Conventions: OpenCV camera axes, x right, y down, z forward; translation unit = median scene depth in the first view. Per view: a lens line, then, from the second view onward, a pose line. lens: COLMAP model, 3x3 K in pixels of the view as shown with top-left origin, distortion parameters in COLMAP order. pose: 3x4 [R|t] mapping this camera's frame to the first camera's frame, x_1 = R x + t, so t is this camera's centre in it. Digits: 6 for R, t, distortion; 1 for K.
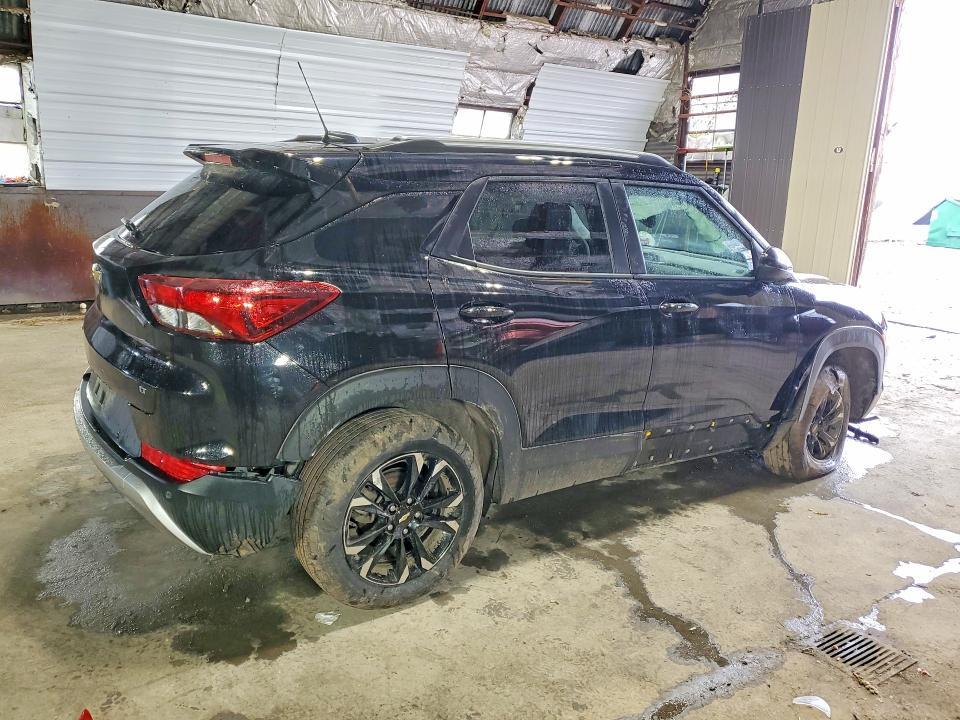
lens RADIAL K [[732.9, 0, 484.2], [0, 732.9, 364.2], [0, 0, 1]] dist [0.021194, -0.007356]
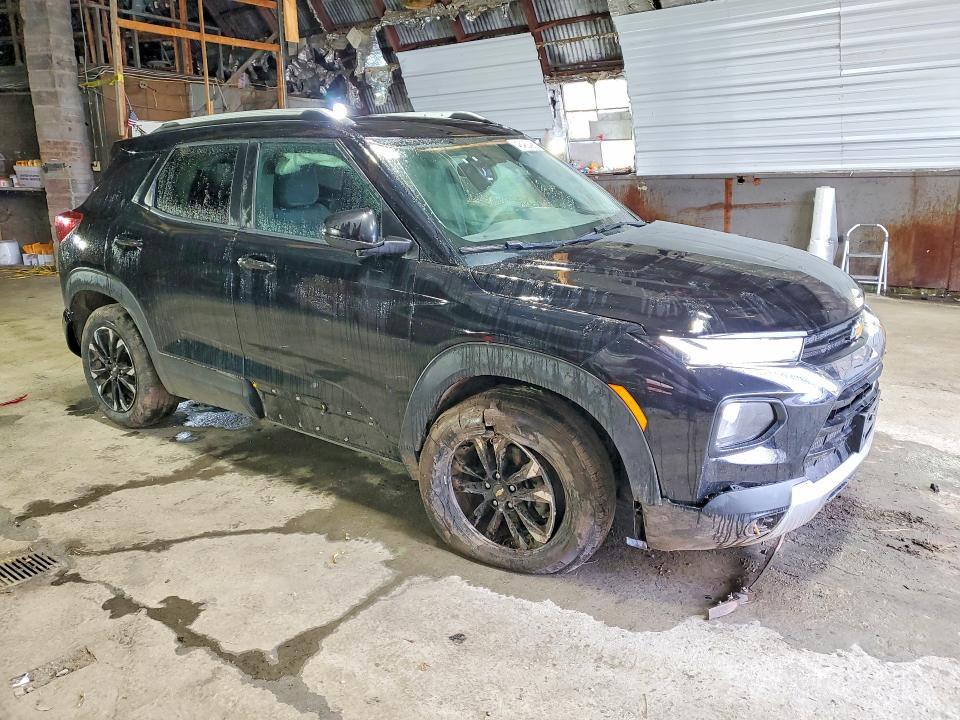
lens RADIAL K [[732.9, 0, 488.4], [0, 732.9, 362.6], [0, 0, 1]] dist [0.021194, -0.007356]
pose [[0.341206, 0.201068, -0.918232, 0.411643], [-0.194521, 0.970813, 0.140300, -0.047144], [0.919641, 0.130744, 0.370360, 0.293047]]
